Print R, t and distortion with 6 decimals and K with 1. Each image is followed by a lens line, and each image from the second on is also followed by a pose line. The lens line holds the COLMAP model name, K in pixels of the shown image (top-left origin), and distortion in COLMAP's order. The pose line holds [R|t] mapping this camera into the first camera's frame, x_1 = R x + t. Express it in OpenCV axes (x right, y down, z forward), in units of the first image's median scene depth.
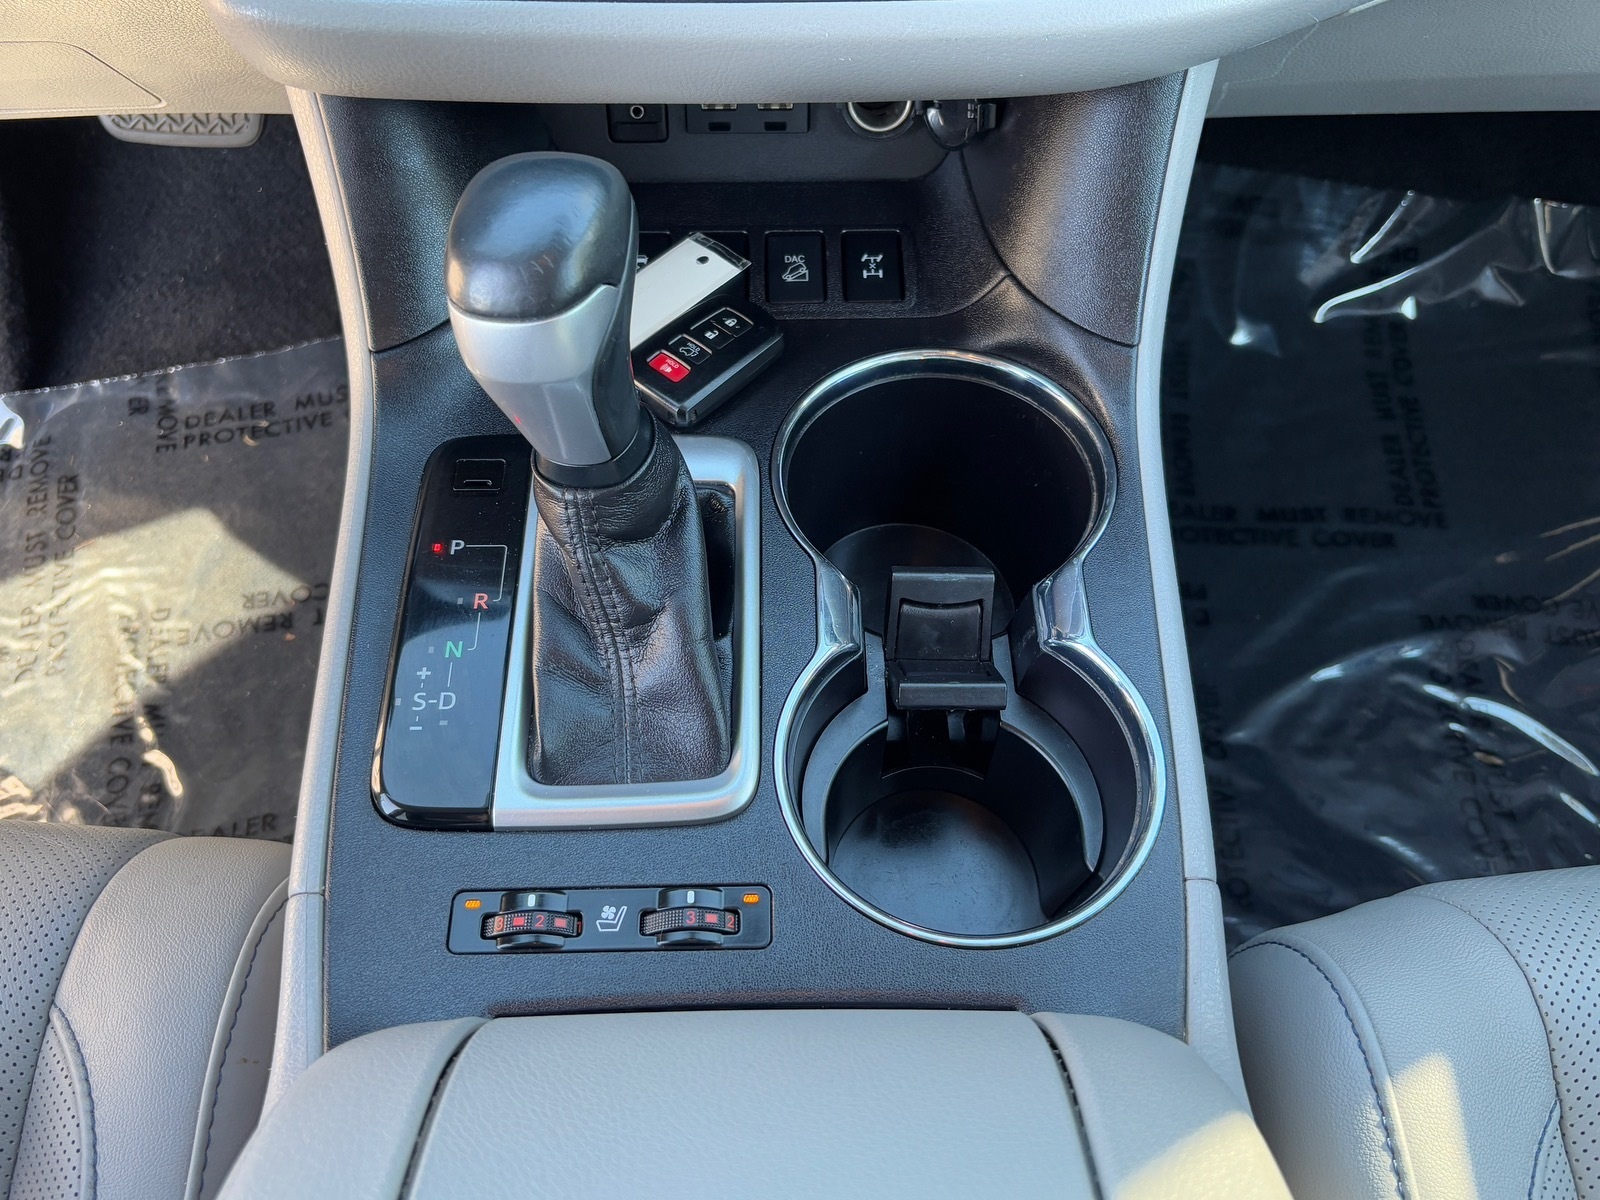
lens RADIAL K [[1409.0, 0, 812.3], [0, 1409.0, 604.2], [0, 0, 1]] dist [-0.000511, -0.007062]
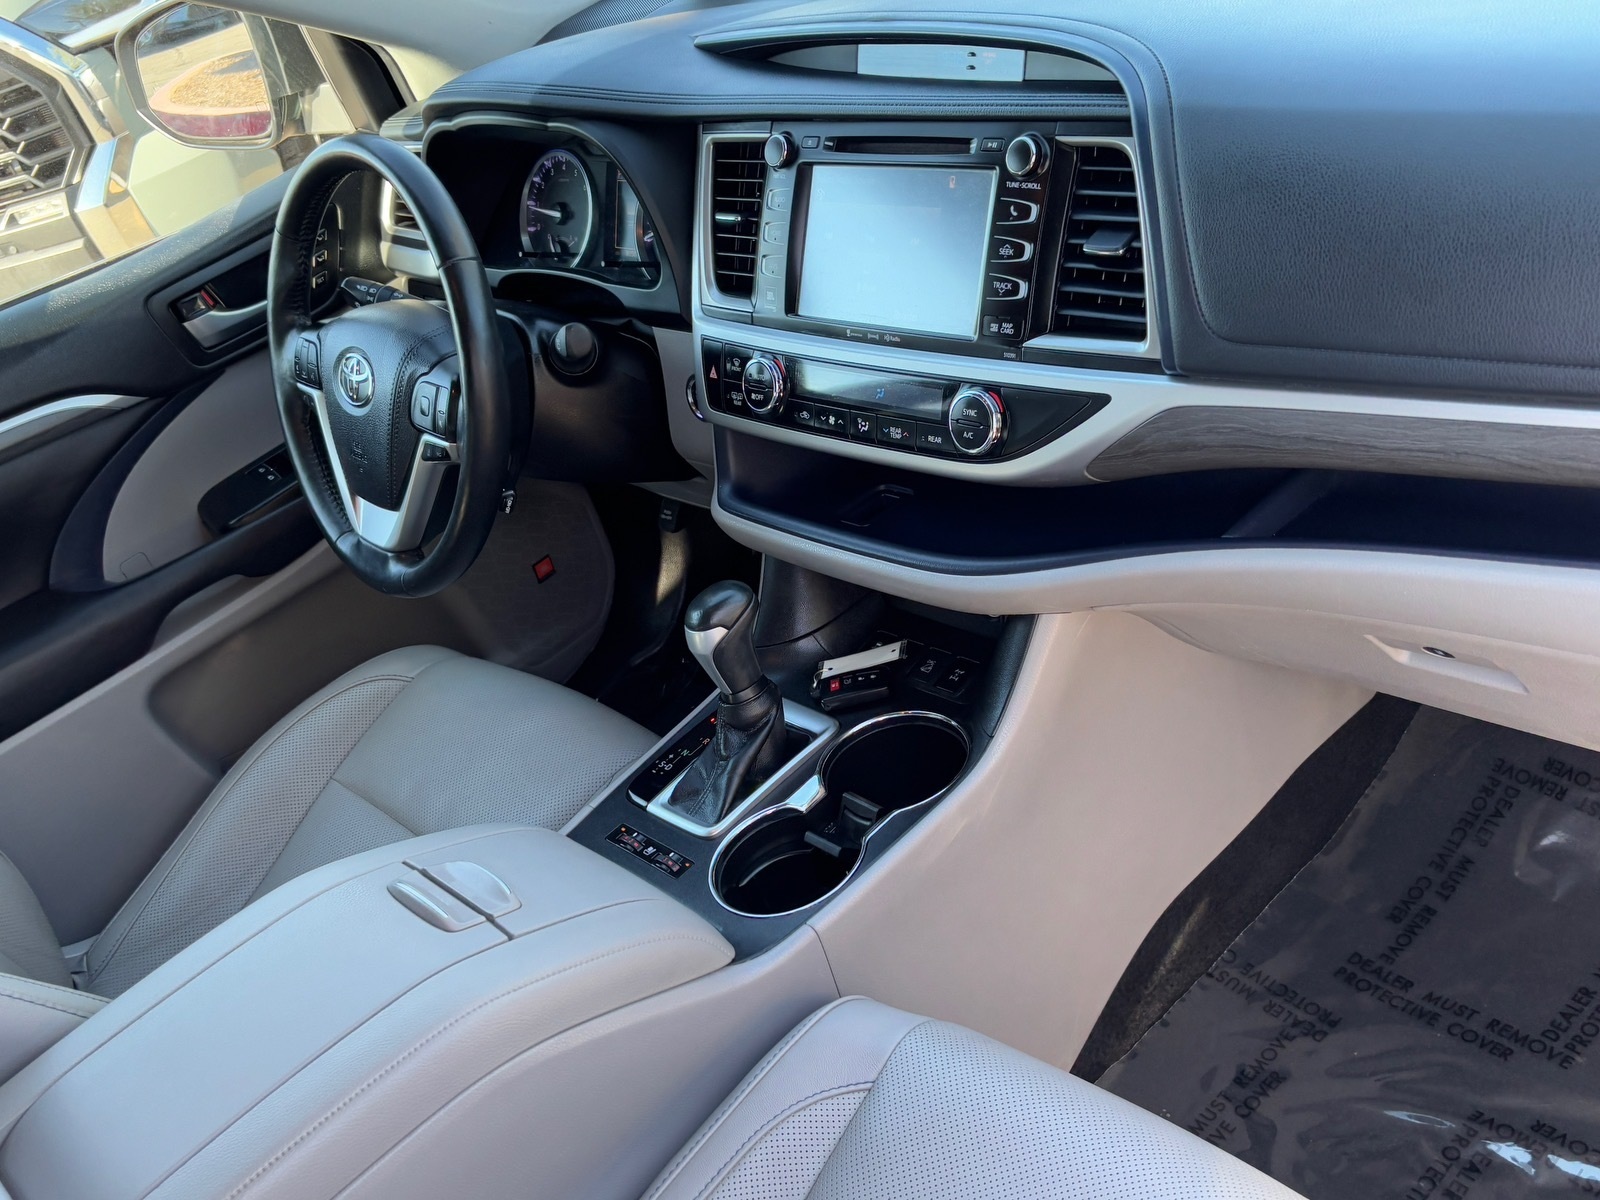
lens RADIAL K [[1540.4, 0, 794.7], [0, 1540.4, 624.0], [0, 0, 1]] dist [0.079574, 0.000000]
pose [[0.654059, 0.237601, -0.718159, 1.511322], [-0.415390, 0.906251, -0.078483, -0.035135], [0.632185, 0.349649, 0.691439, -0.733976]]
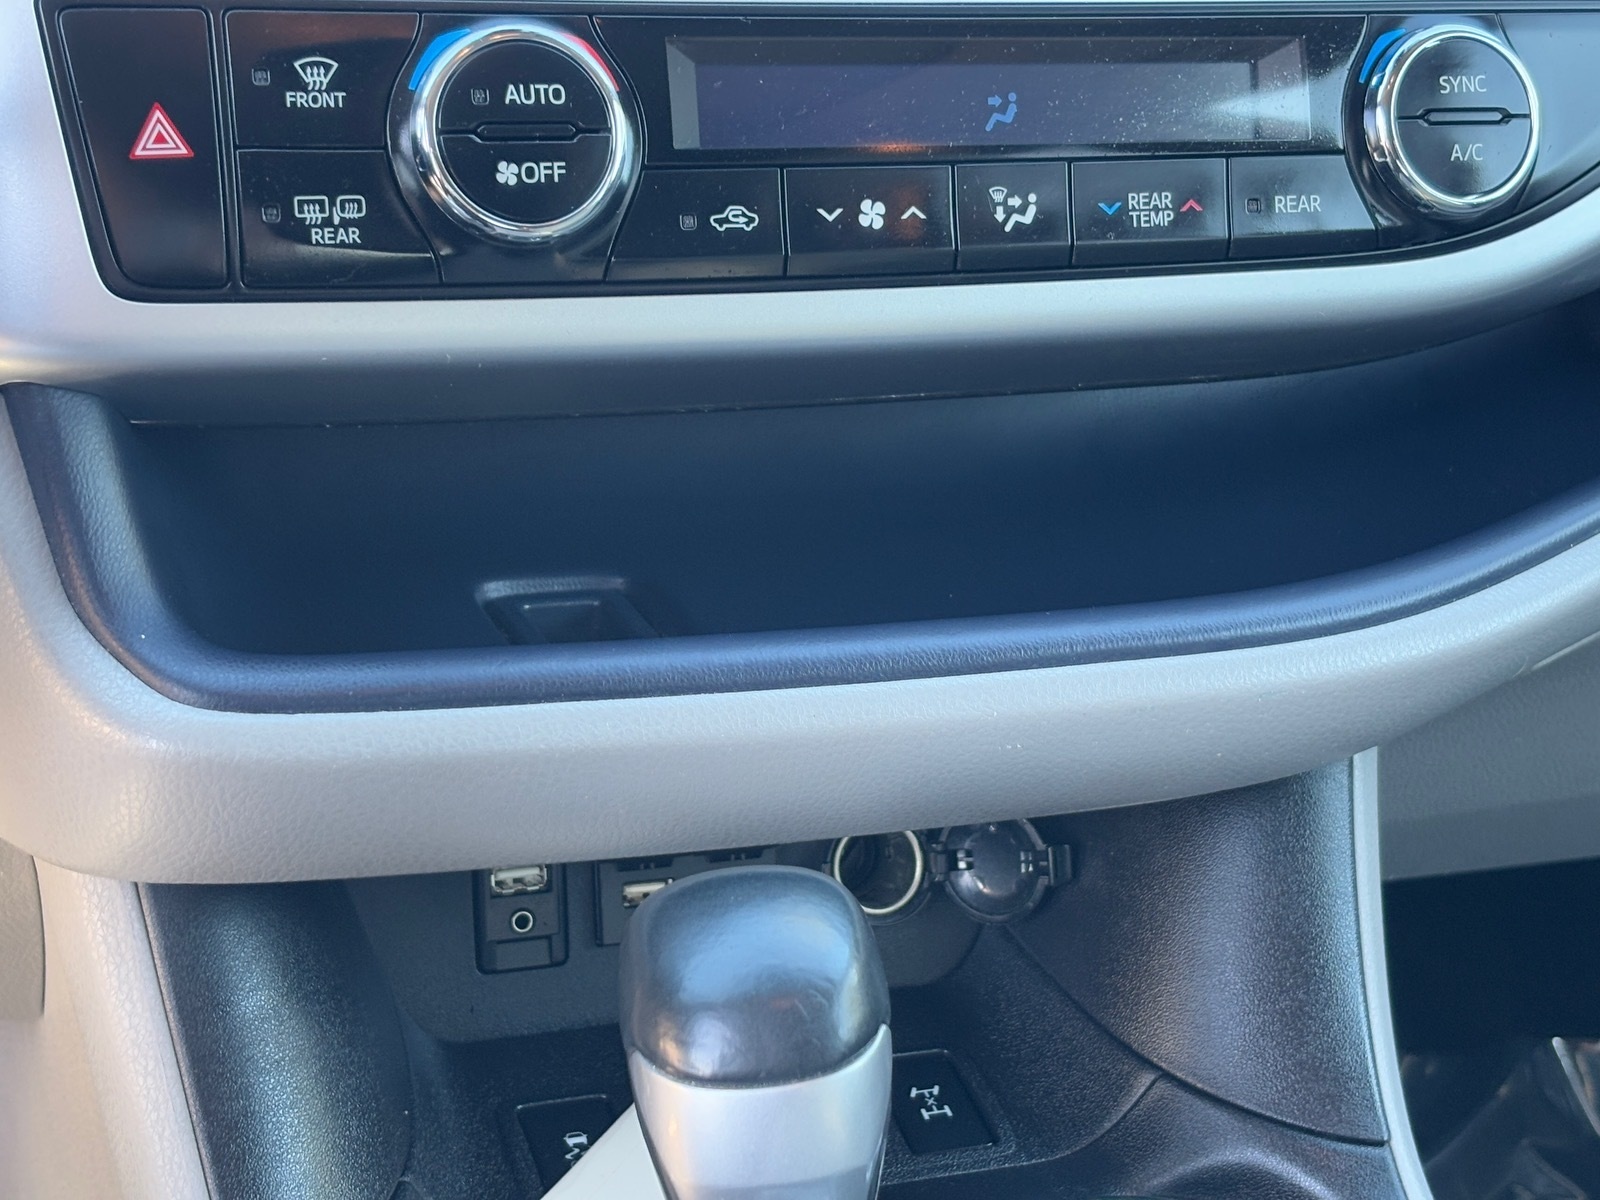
lens RADIAL K [[2835.1, 0, 801.8], [0, 2835.1, 612.7], [0, 0, 1]] dist [0.138698, 0.000000]
pose [[0.941075, -0.061186, 0.332618, -0.433482], [0.223288, 0.851081, -0.475188, 0.172743], [-0.254010, 0.521457, 0.814593, -0.151458]]
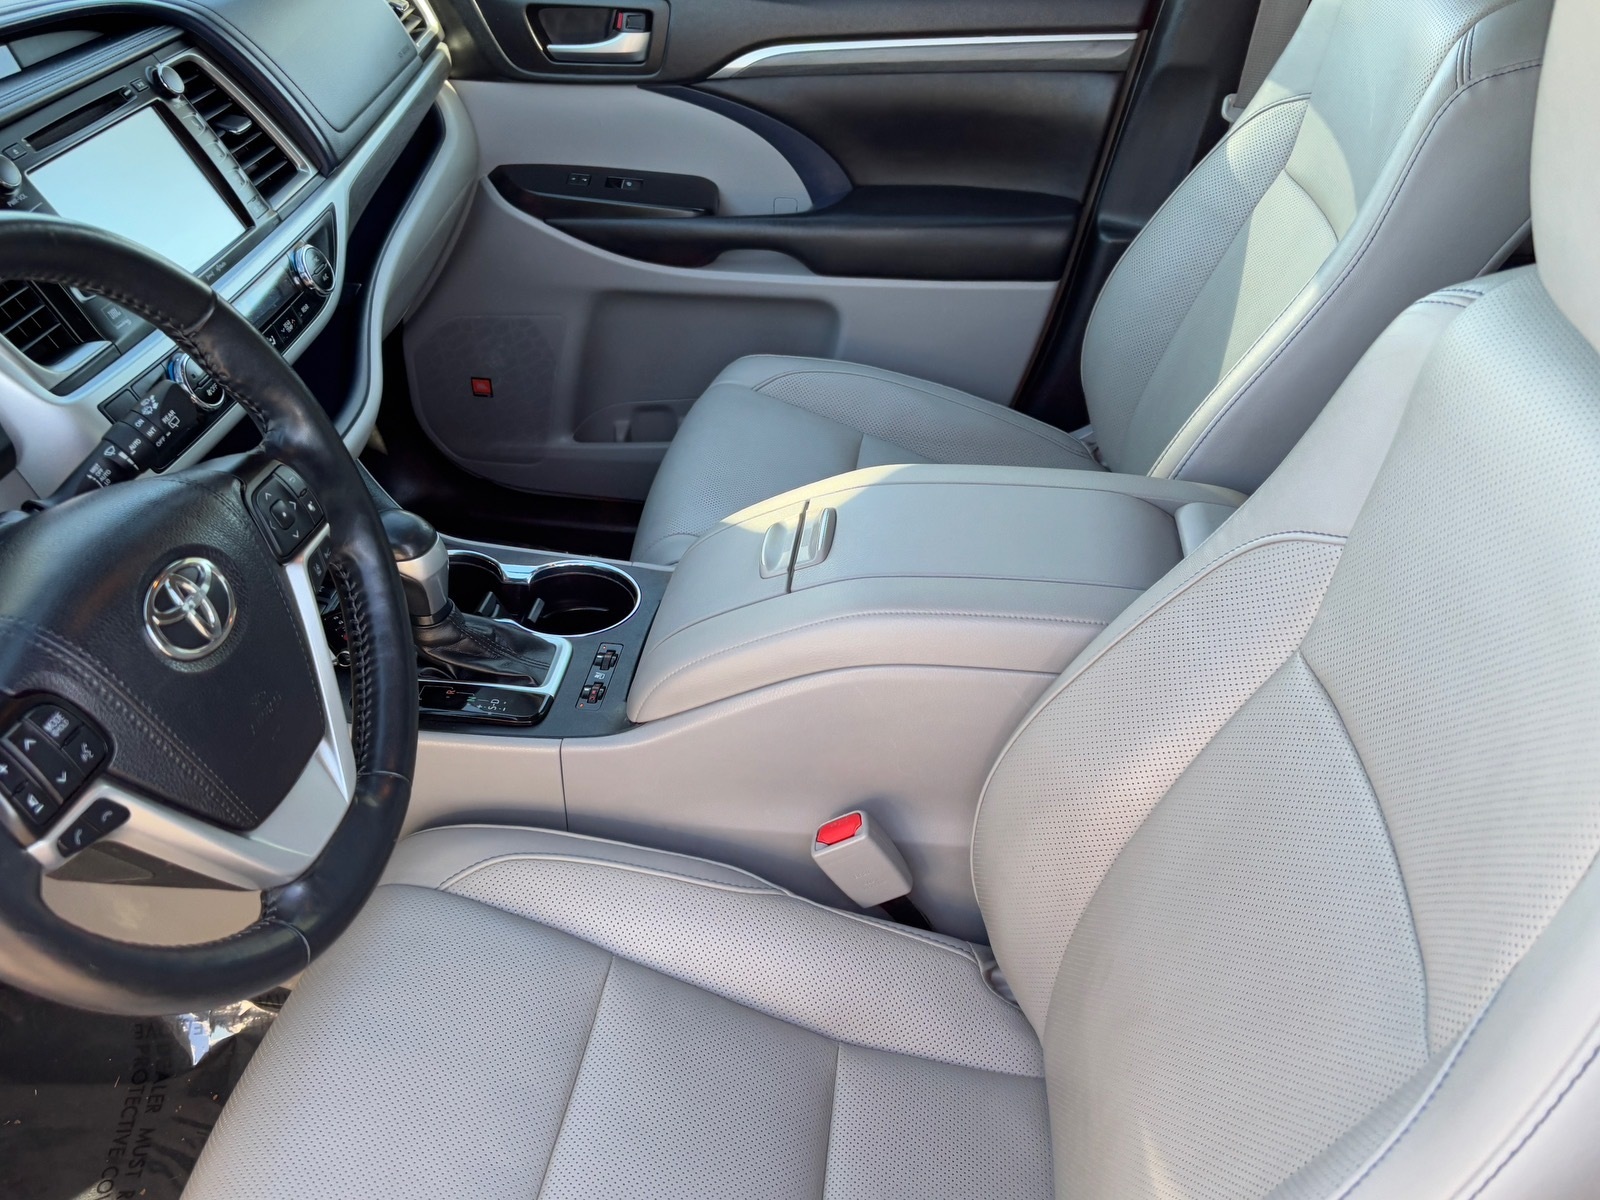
lens RADIAL K [[1466.9, 0, 825.7], [0, 1466.9, 602.0], [0, 0, 1]] dist [0.021901, 0.000000]
pose [[0.112880, -0.546984, 0.829498, -1.814482], [0.806673, 0.537867, 0.244904, -0.155602], [-0.580118, 0.641489, 0.501951, -0.608110]]
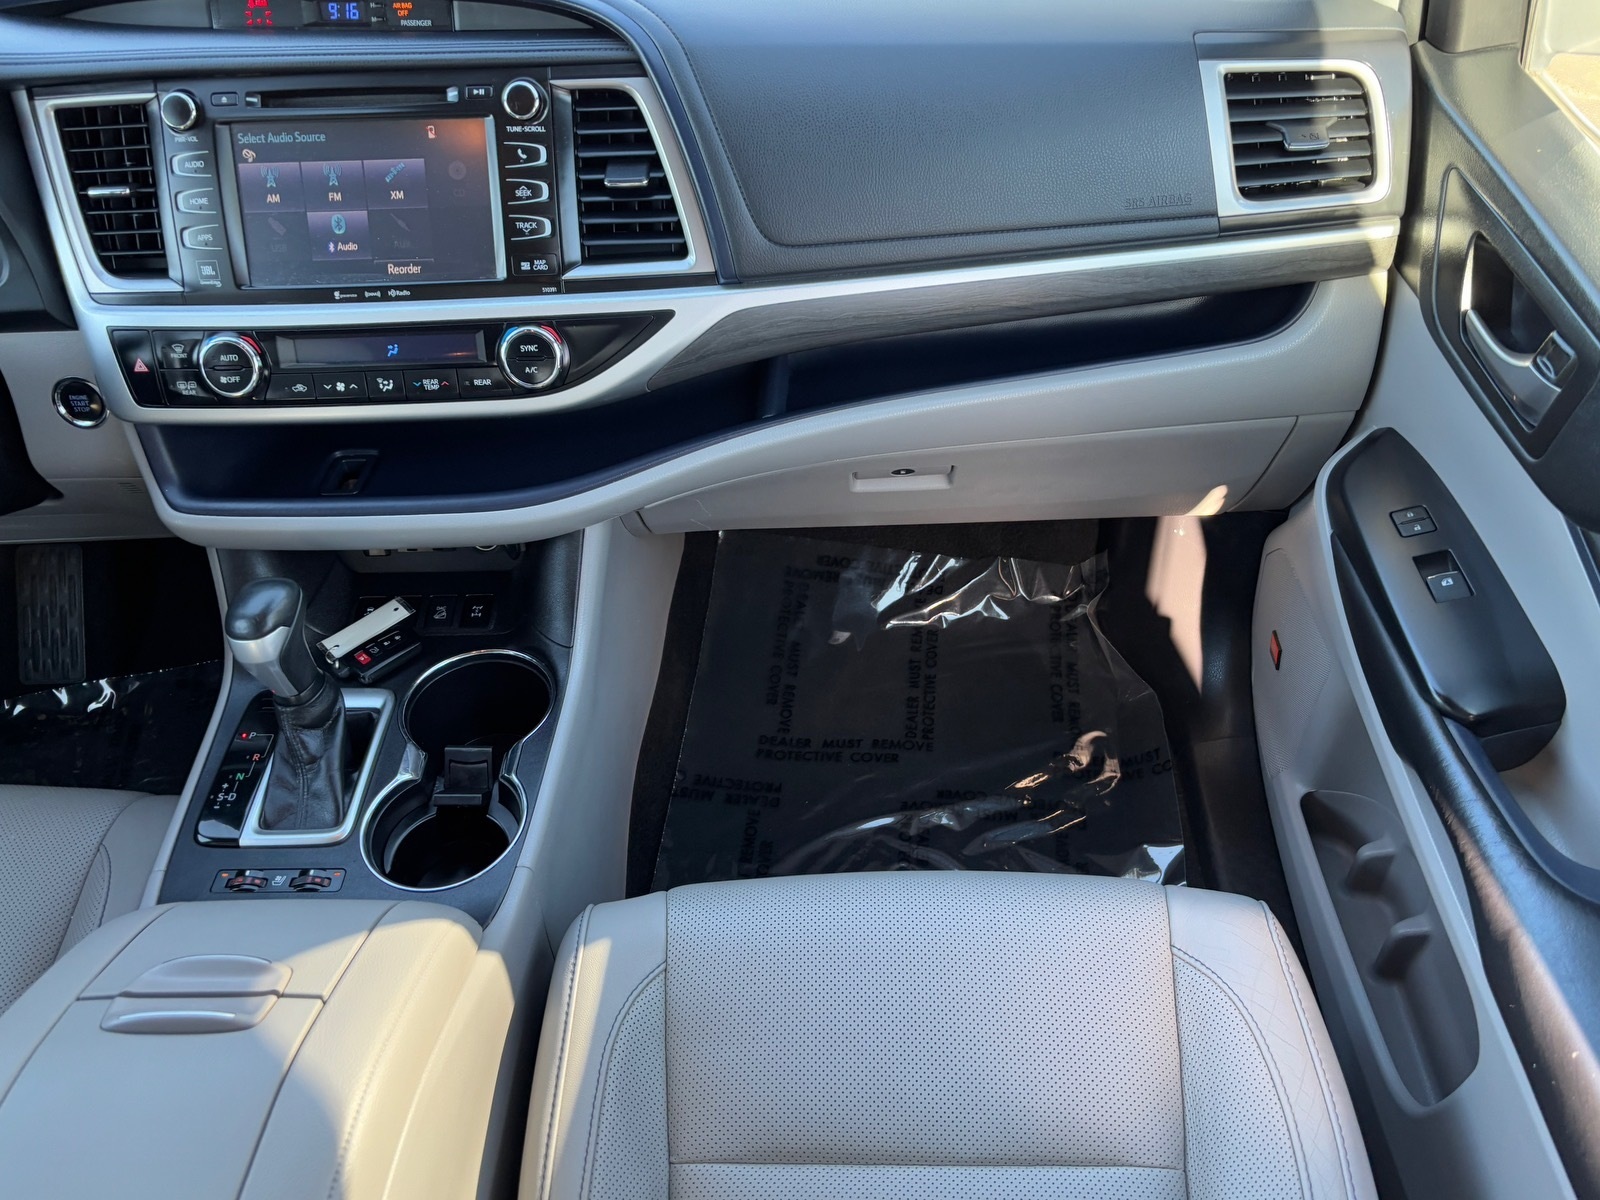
lens RADIAL K [[1306.3, 0, 814.1], [0, 1306.3, 619.0], [0, 0, 1]] dist [0.022291, -0.021938]
pose [[0.998252, -0.006887, -0.058690, 0.692736], [-0.004800, 0.980453, -0.196696, 0.166319], [0.058898, 0.196634, 0.978706, -0.945779]]
